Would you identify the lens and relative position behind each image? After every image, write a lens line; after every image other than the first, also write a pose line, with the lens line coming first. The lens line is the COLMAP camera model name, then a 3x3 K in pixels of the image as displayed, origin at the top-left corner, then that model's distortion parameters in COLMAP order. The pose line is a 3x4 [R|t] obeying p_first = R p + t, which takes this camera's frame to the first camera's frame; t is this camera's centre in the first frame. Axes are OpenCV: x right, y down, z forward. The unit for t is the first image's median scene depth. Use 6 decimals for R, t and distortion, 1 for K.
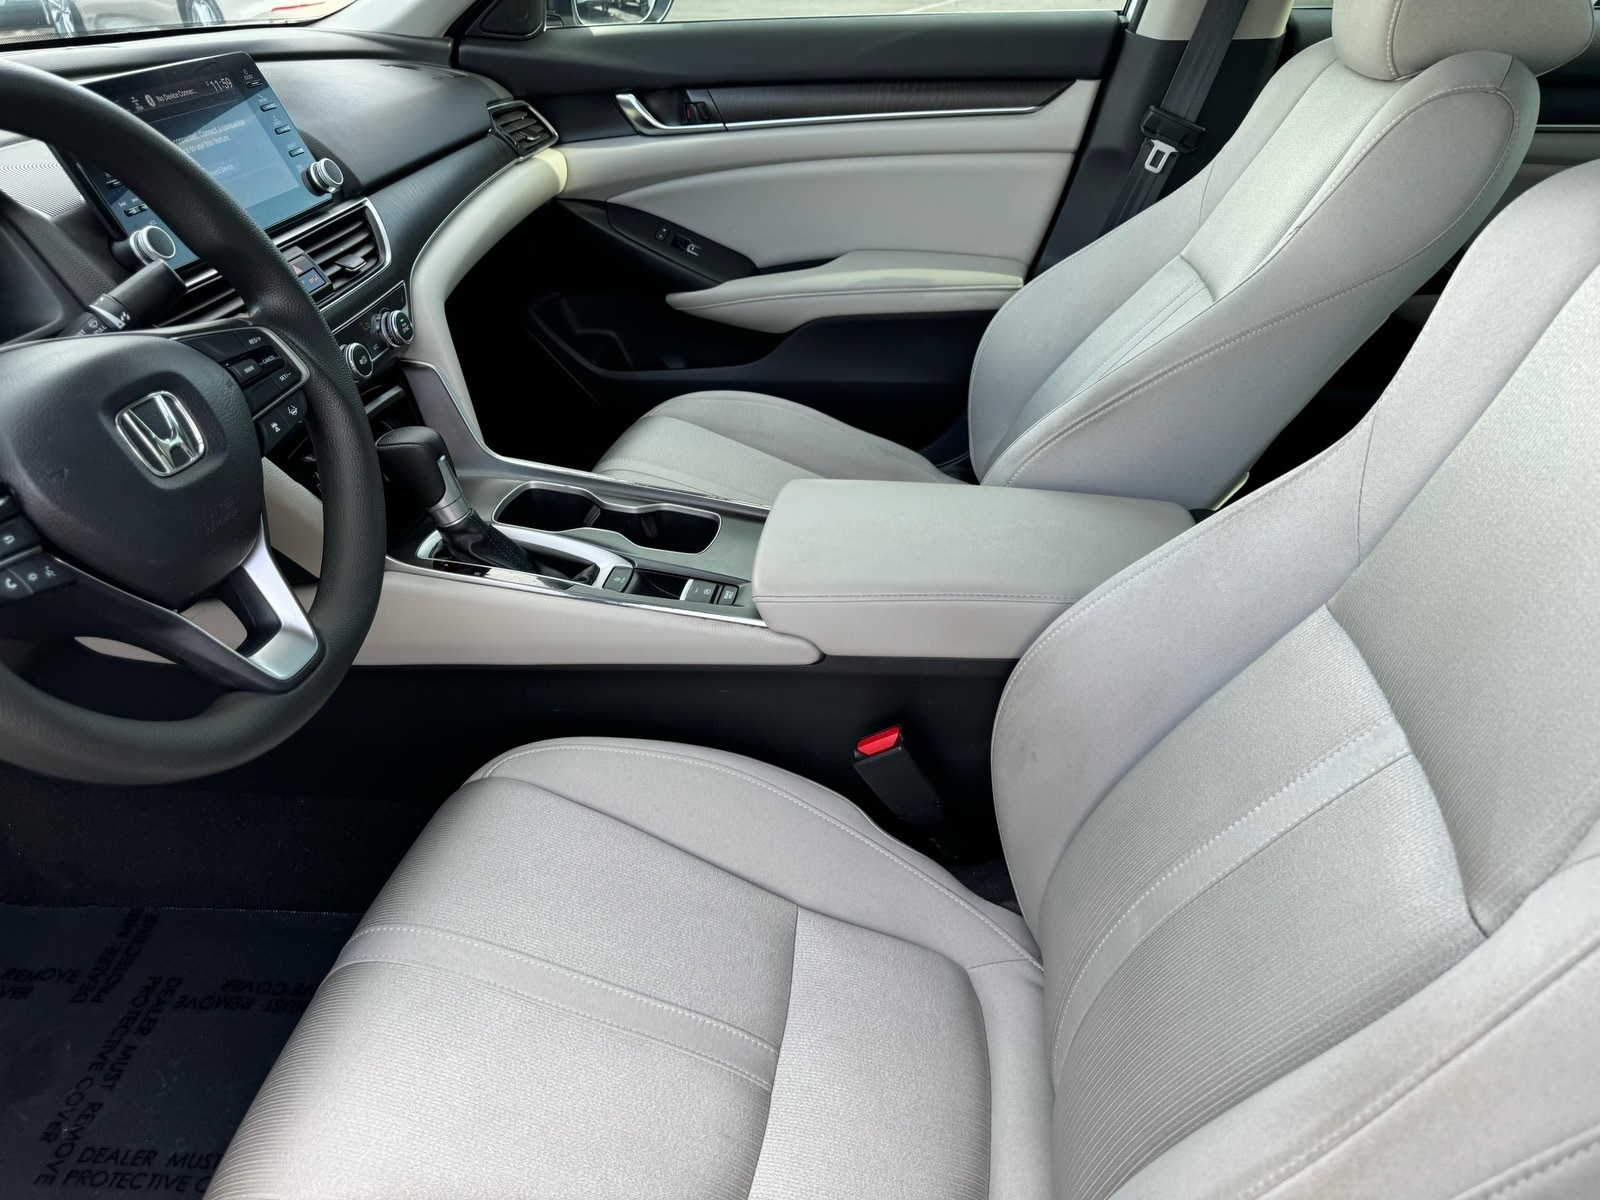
lens RADIAL K [[1170.7, 0, 812.1], [0, 1170.7, 592.9], [0, 0, 1]] dist [0.057648, -0.071879]
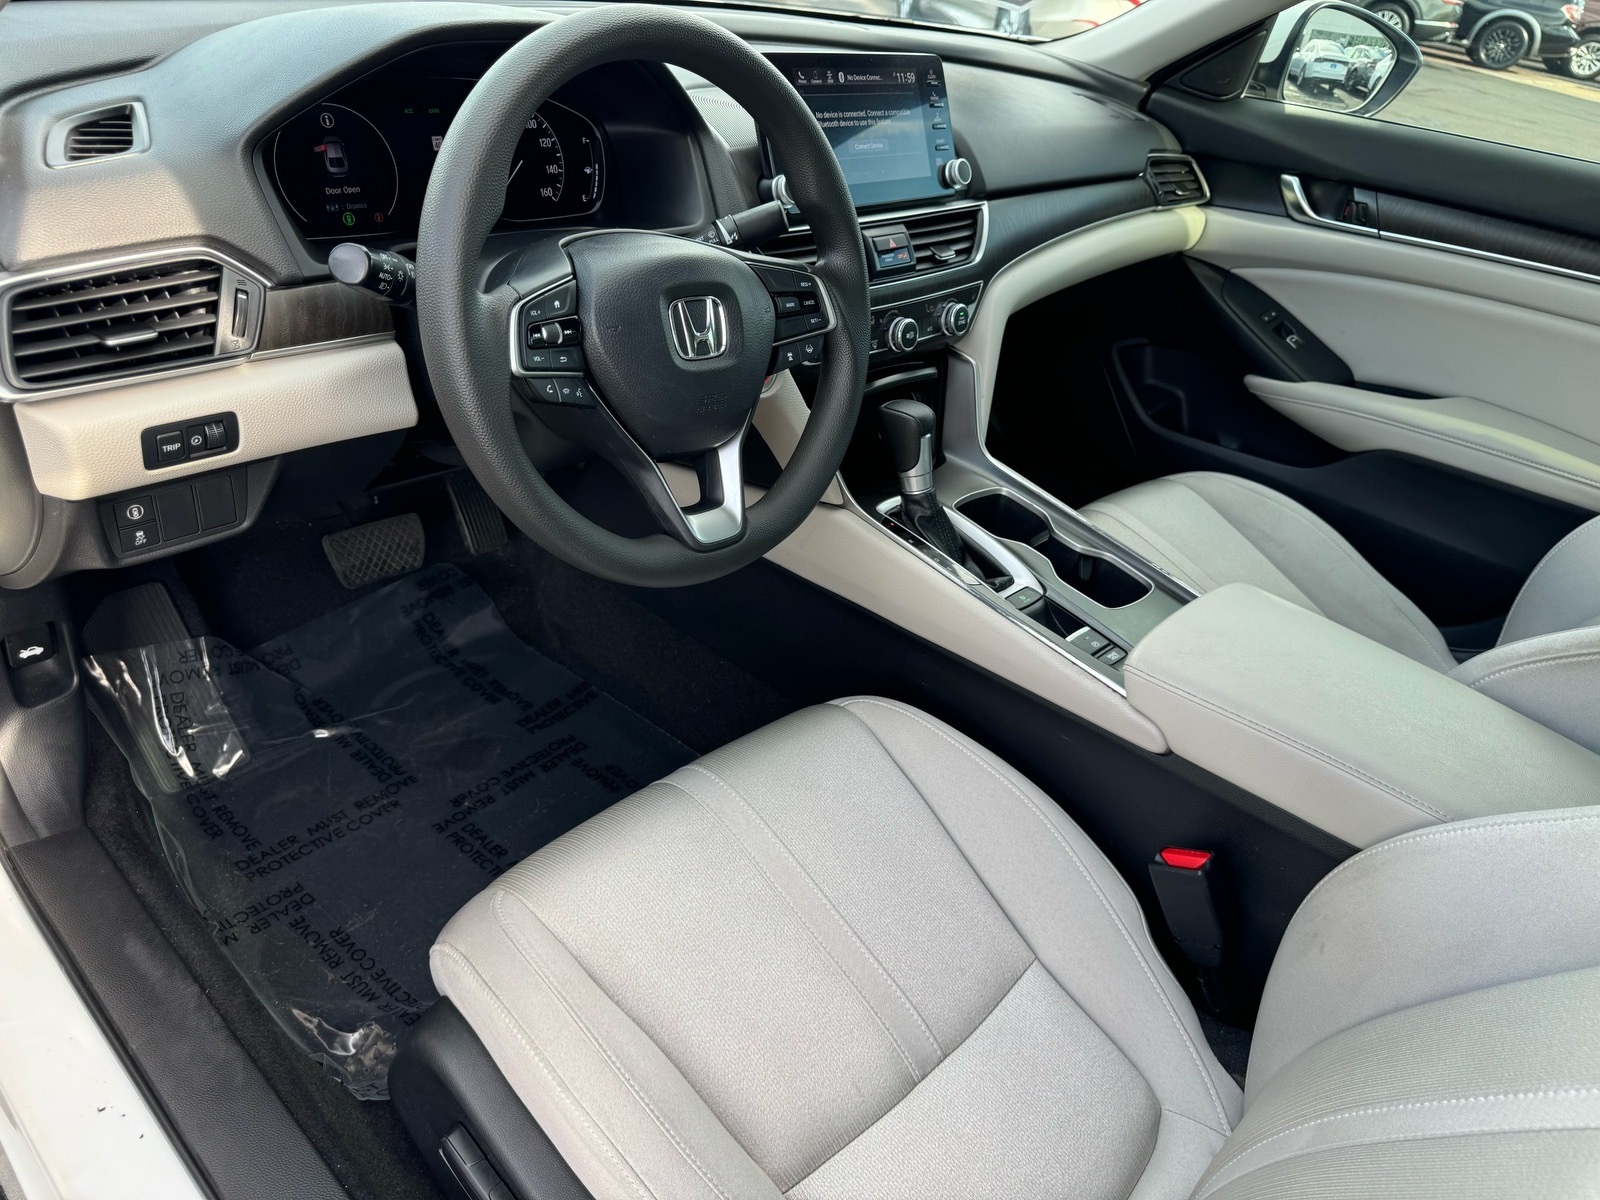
lens RADIAL K [[1170.7, 0, 799.4], [0, 1170.7, 611.5], [0, 0, 1]] dist [0.057648, -0.071879]
pose [[0.801212, 0.413735, -0.432299, 0.137959], [-0.418912, 0.903704, 0.088495, -0.009411], [0.427284, 0.110191, 0.897378, -0.039560]]
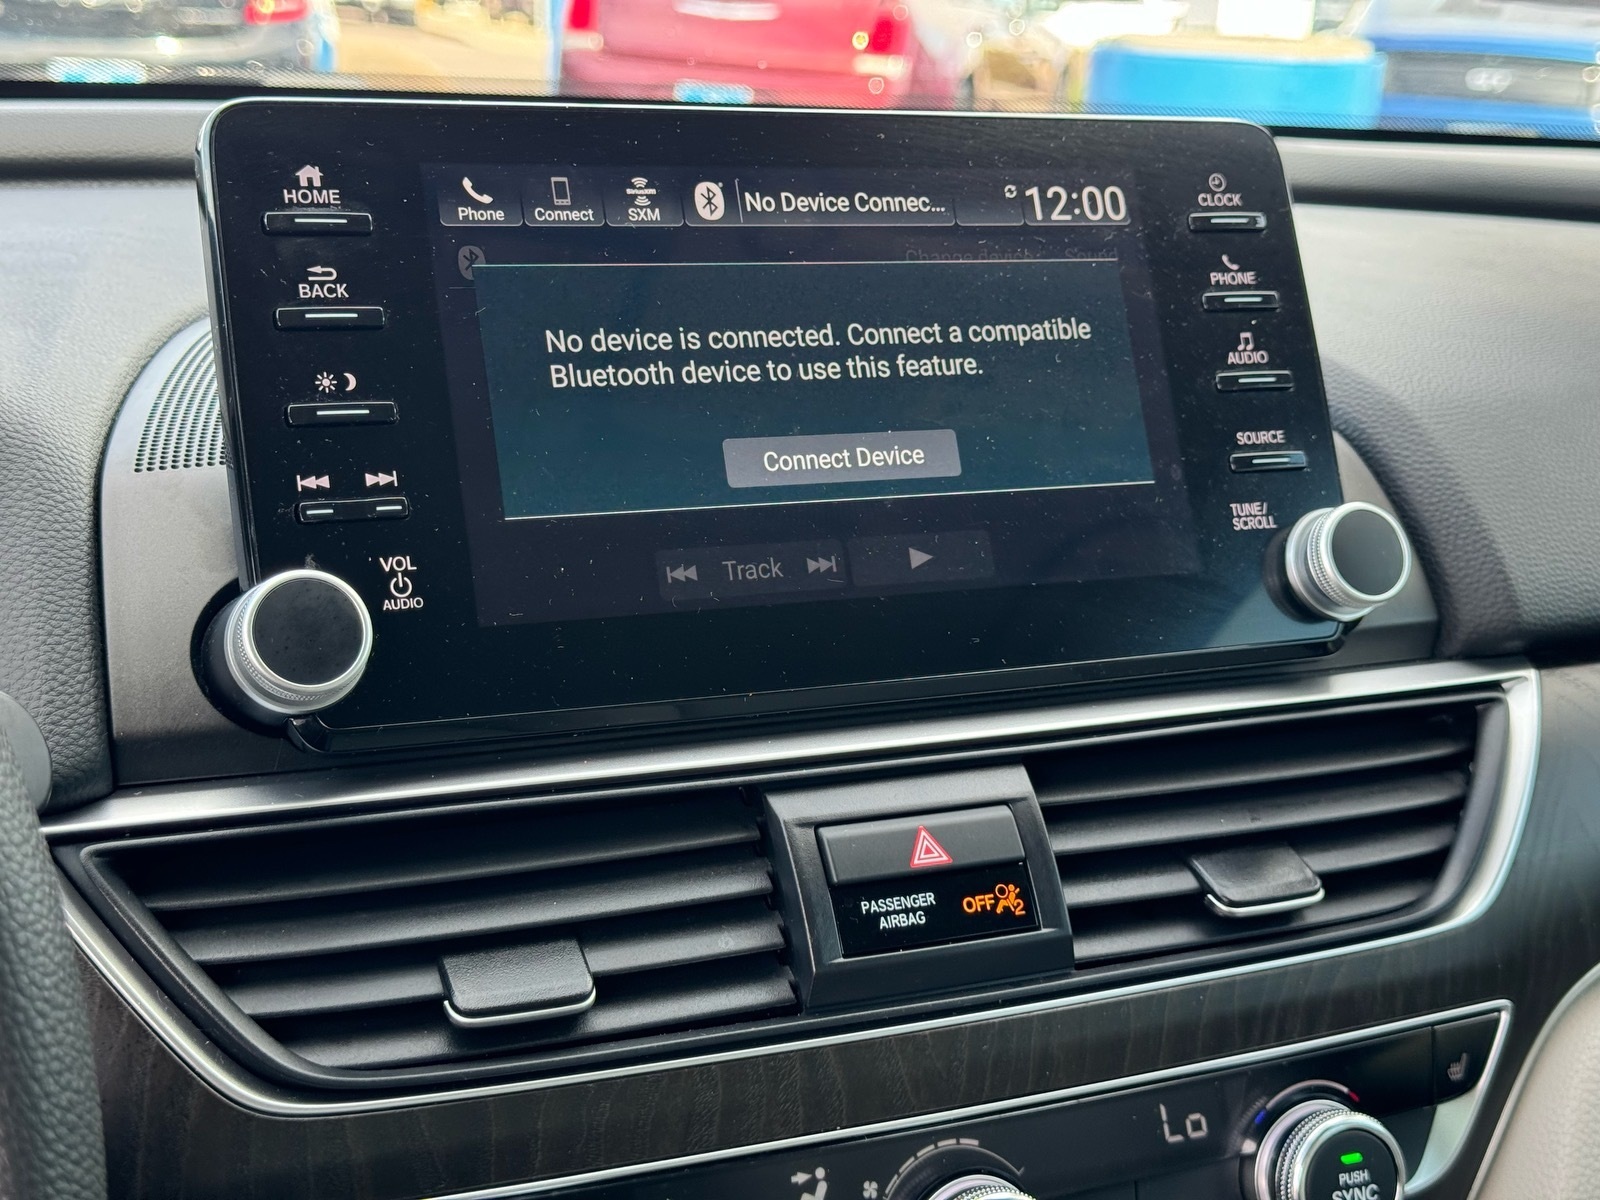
lens RADIAL K [[2283.7, 0, 791.2], [0, 2283.7, 598.8], [0, 0, 1]] dist [0.134502, 0.000000]
pose [[0.510024, 0.245649, -0.824337, -0.043099], [-0.468603, 0.883002, -0.026797, -0.284961], [0.721309, 0.399954, 0.565465, 0.644221]]
